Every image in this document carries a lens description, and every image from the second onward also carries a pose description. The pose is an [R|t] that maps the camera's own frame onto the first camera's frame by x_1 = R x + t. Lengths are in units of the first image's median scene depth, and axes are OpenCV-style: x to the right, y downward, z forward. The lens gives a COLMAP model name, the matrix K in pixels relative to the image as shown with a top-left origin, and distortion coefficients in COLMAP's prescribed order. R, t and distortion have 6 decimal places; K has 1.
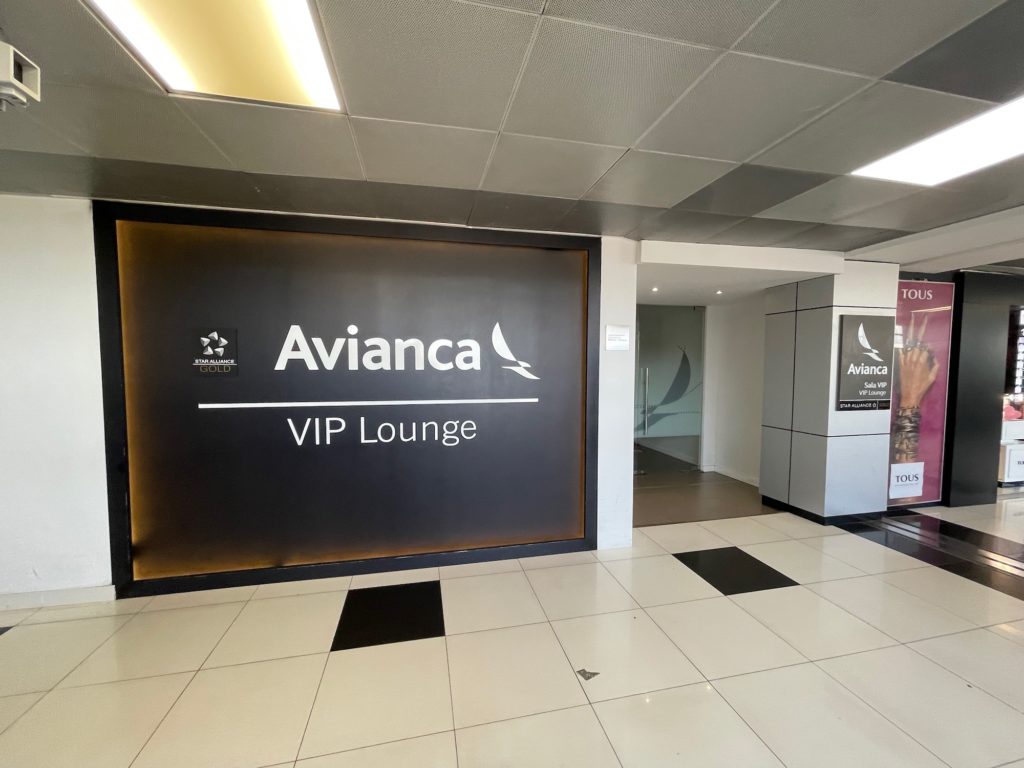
lens RADIAL K [[412.6, 0, 510.8], [0, 412.6, 392.3], [0, 0, 1]] dist [0.001899, 0.001150]
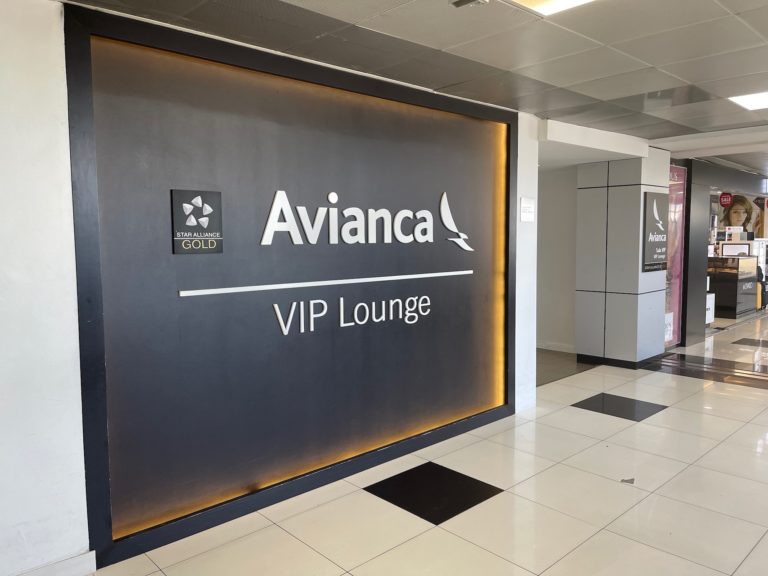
lens RADIAL K [[586.9, 0, 384.8], [0, 586.9, 287.5], [0, 0, 1]] dist [0.057900, -0.015572]
pose [[0.858594, -0.052828, 0.509927, -0.891456], [0.042723, 0.998590, 0.031519, 0.003123], [-0.510872, -0.005277, 0.859640, -0.116792]]
